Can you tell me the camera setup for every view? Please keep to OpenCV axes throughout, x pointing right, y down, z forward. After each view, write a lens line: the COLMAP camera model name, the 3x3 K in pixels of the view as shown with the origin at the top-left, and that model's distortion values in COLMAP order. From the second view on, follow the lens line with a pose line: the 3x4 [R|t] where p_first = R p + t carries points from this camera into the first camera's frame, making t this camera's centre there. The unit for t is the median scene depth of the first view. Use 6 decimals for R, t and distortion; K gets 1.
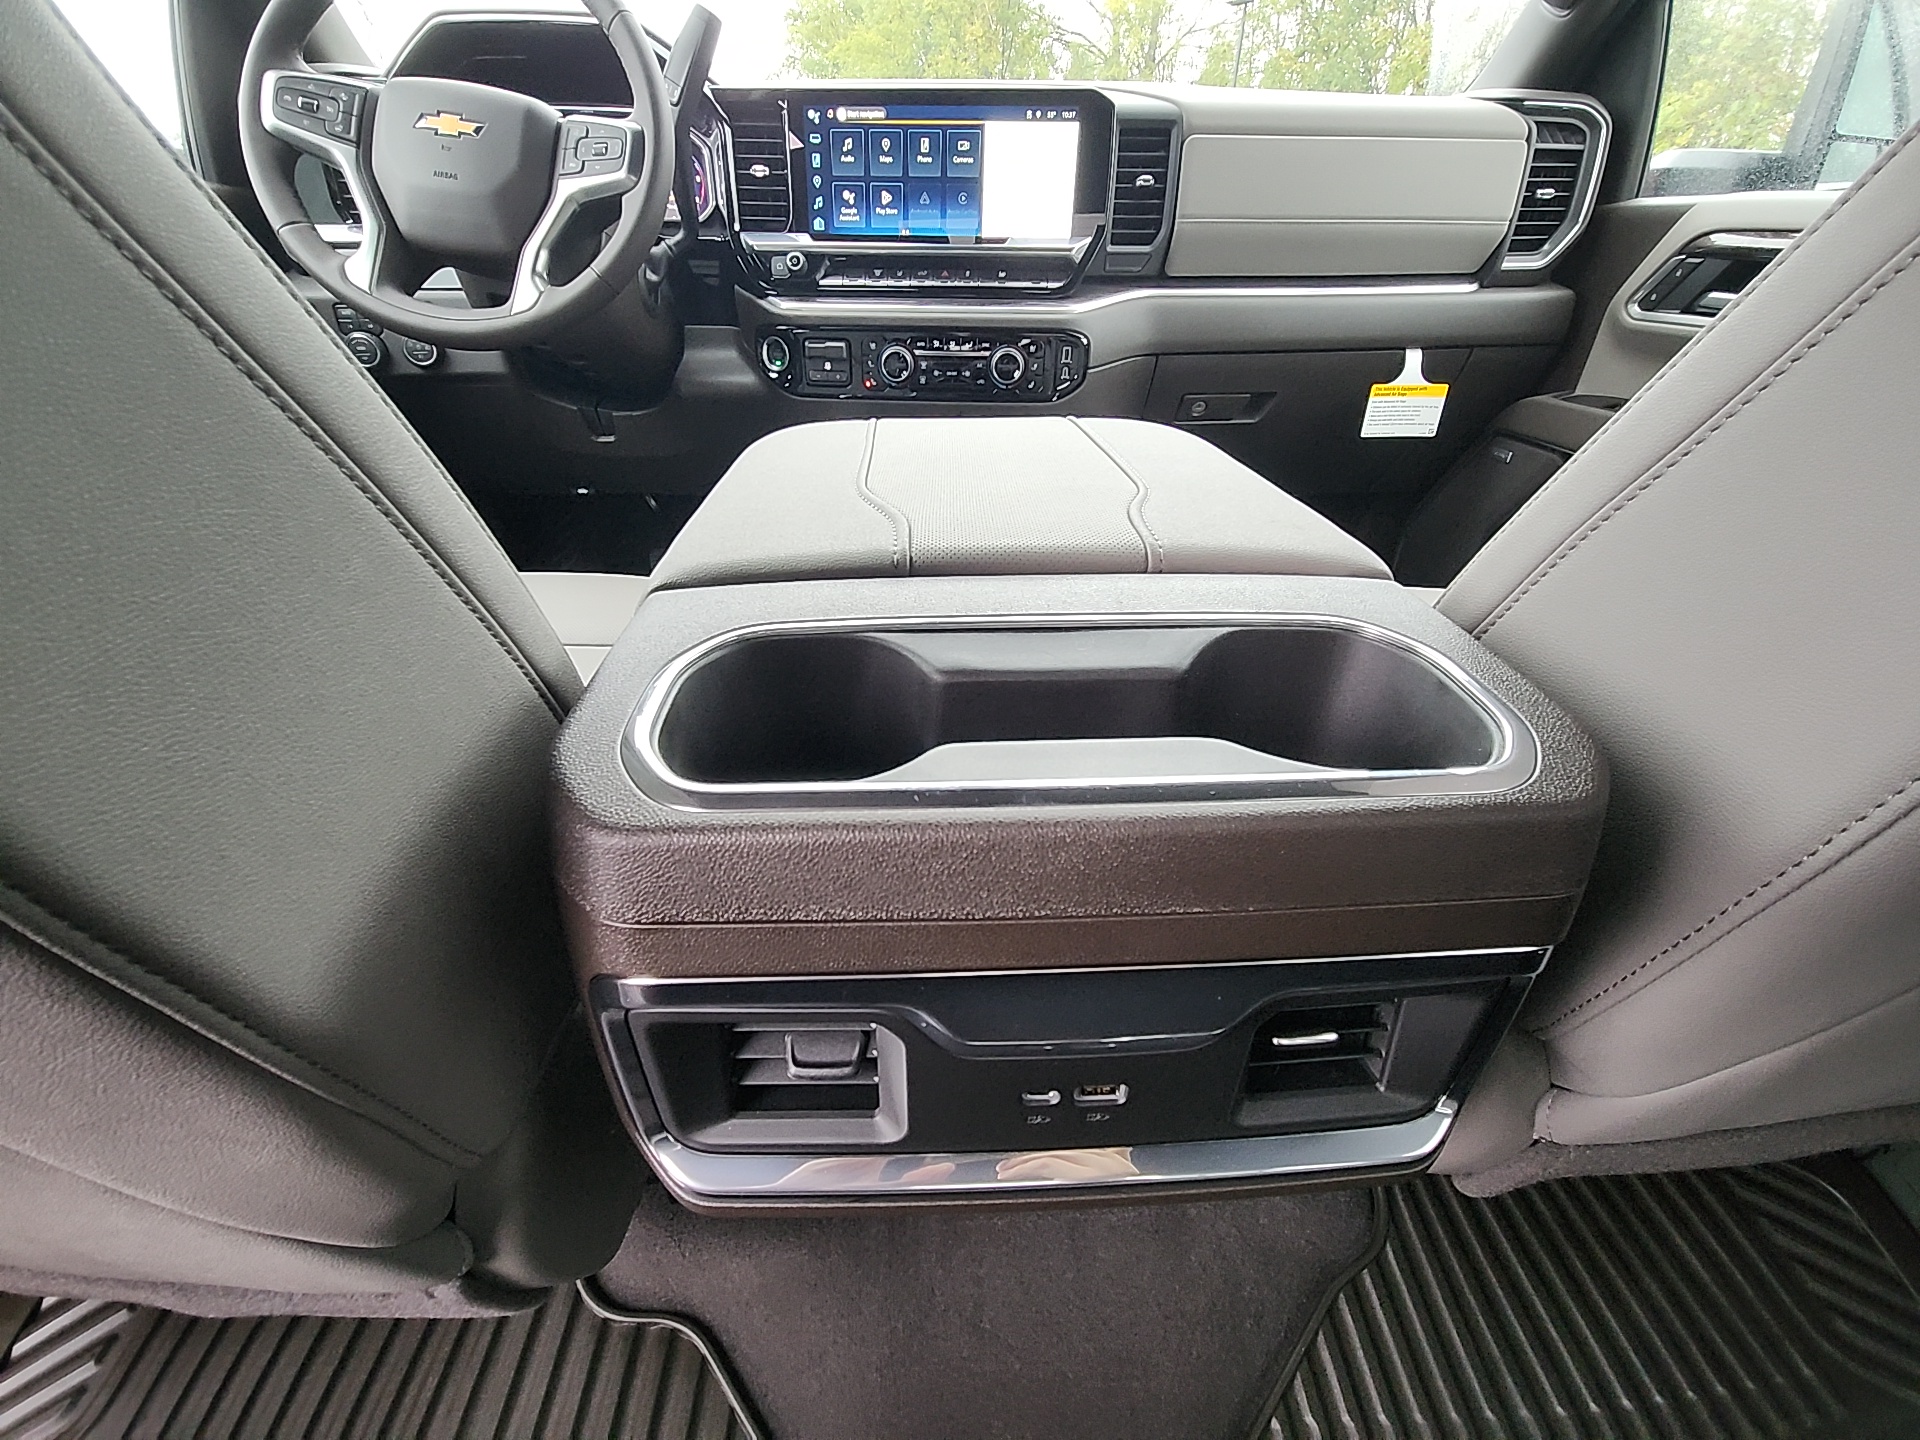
lens RADIAL K [[772.0, 0, 953.0], [0, 772.0, 701.4], [0, 0, 1]] dist [0.013017, -0.010022]
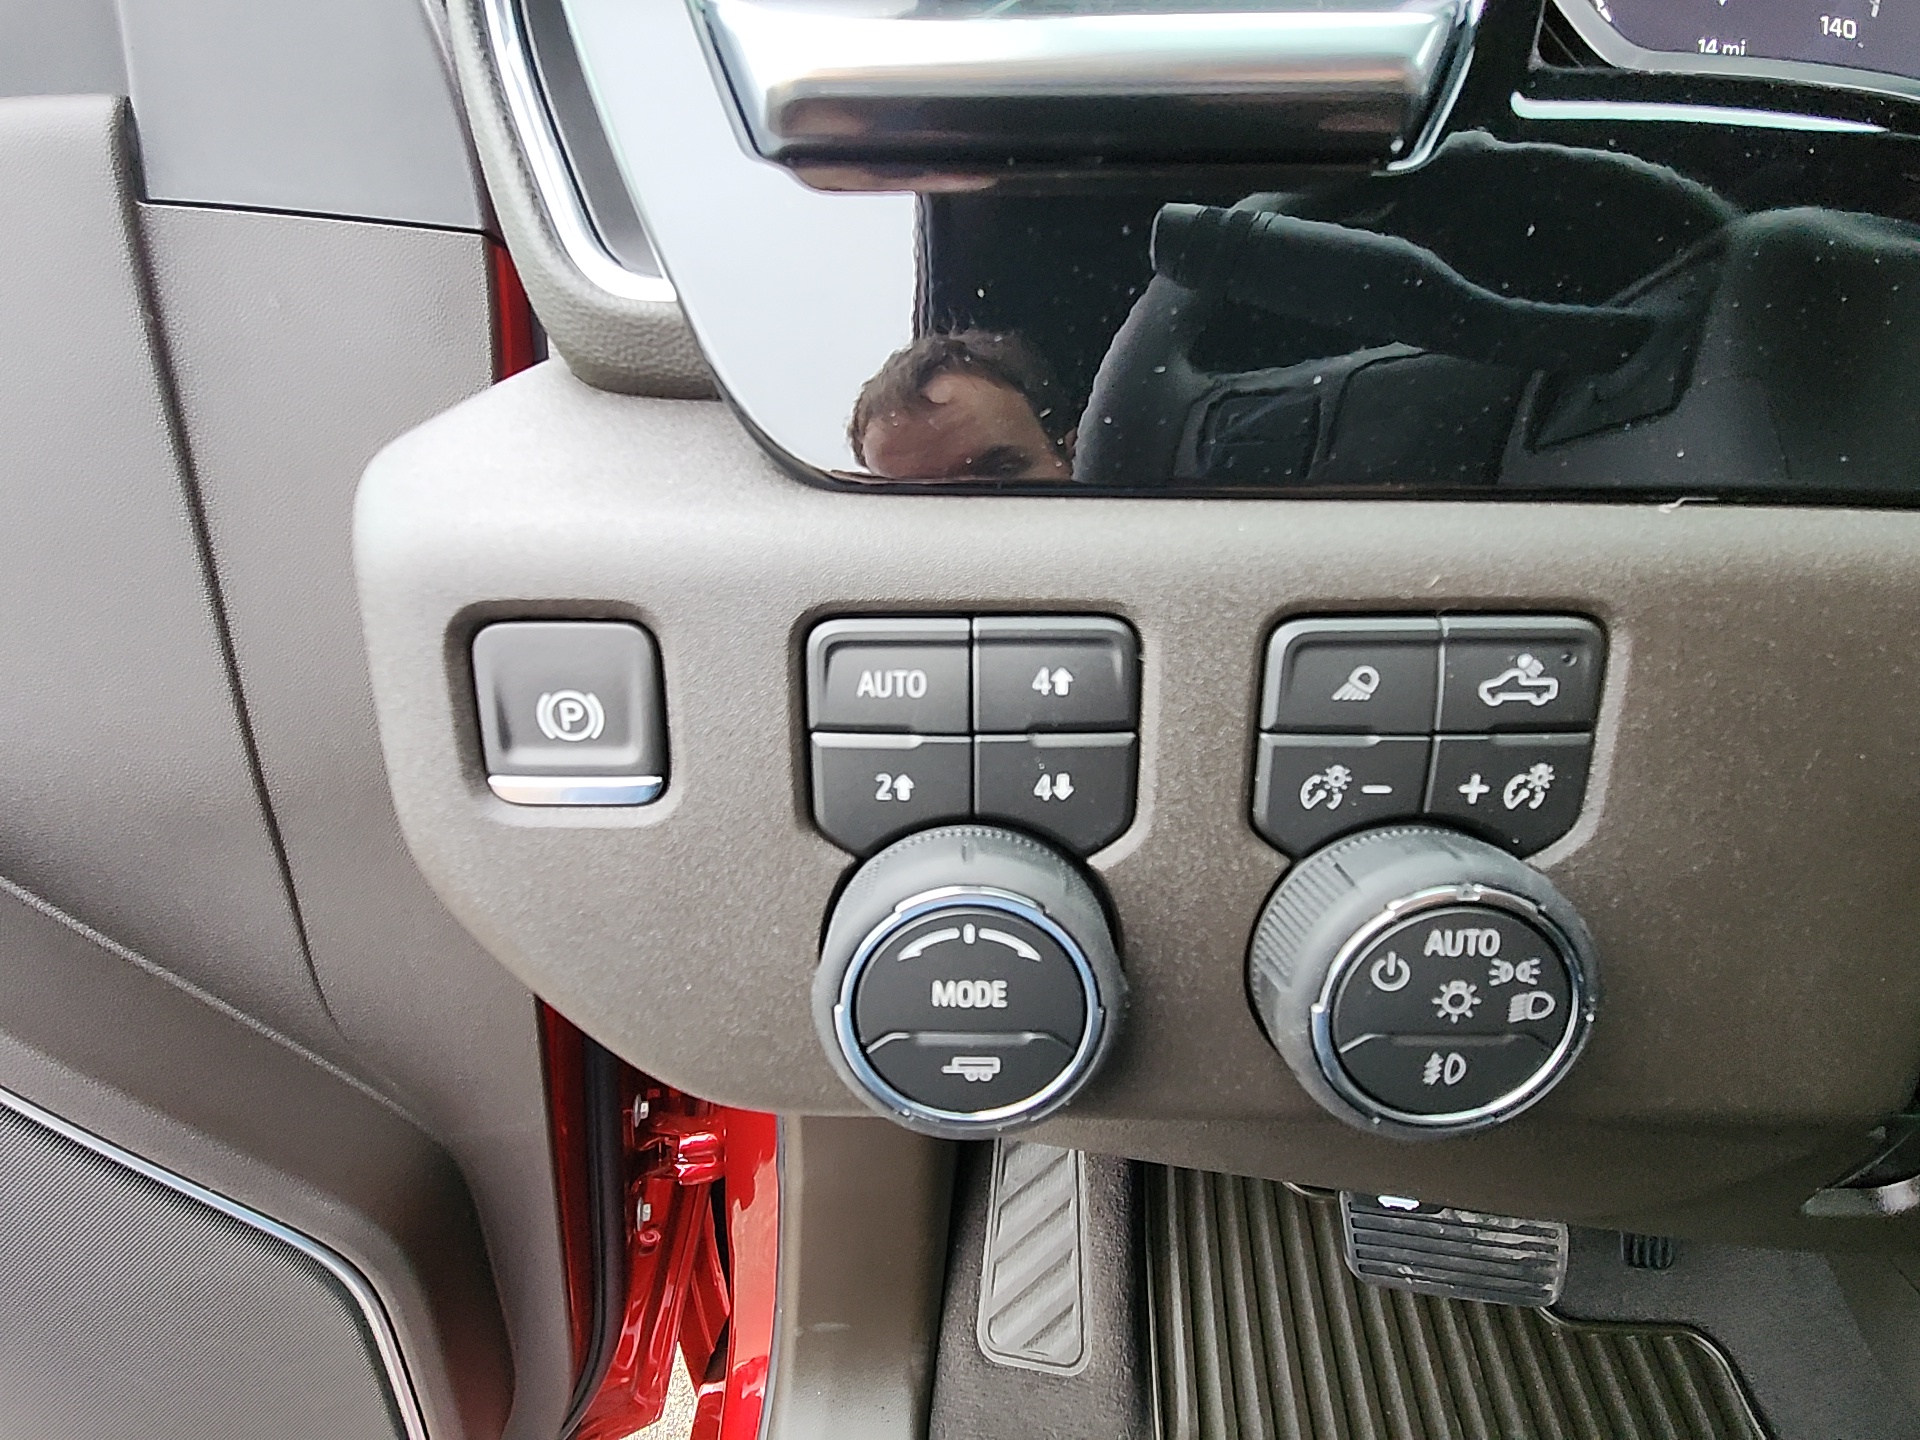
lens RADIAL K [[772.0, 0, 958.0], [0, 772.0, 699.3], [0, 0, 1]] dist [0.013017, -0.010022]
pose [[0.981478, 0.069373, -0.178573, -0.744646], [-0.100757, 0.979723, -0.173178, -0.476075], [0.162938, 0.187963, 0.968566, 0.885942]]
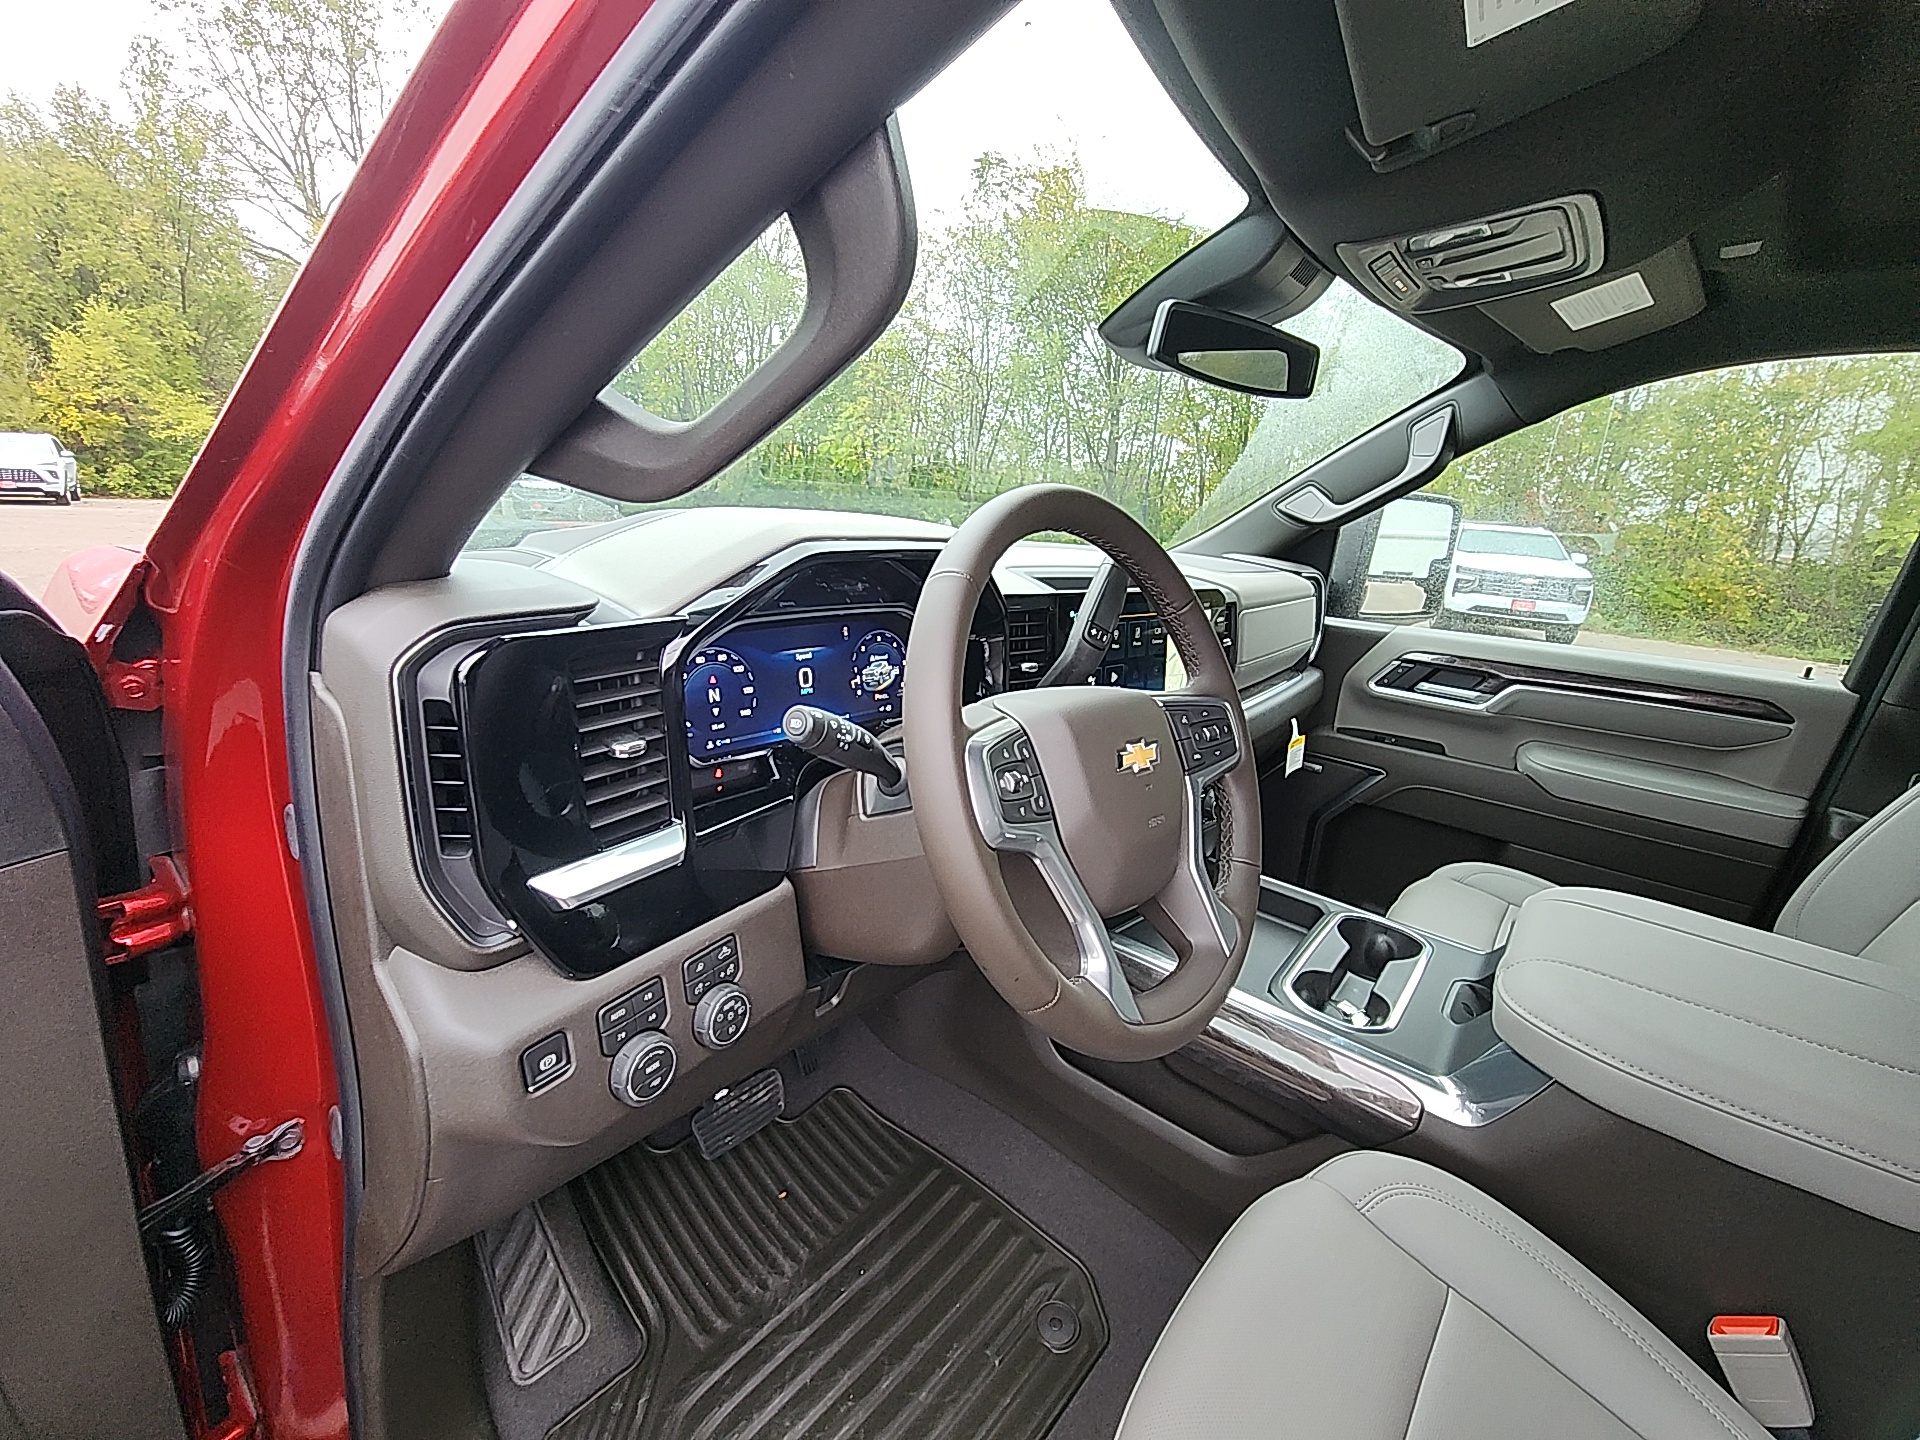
lens RADIAL K [[772.0, 0, 948.4], [0, 772.0, 707.4], [0, 0, 1]] dist [0.013017, -0.010022]
pose [[0.690209, -0.150045, 0.707883, -0.953769], [0.313817, 0.943550, -0.105984, -0.565068], [-0.652020, 0.295297, 0.698333, 0.435394]]
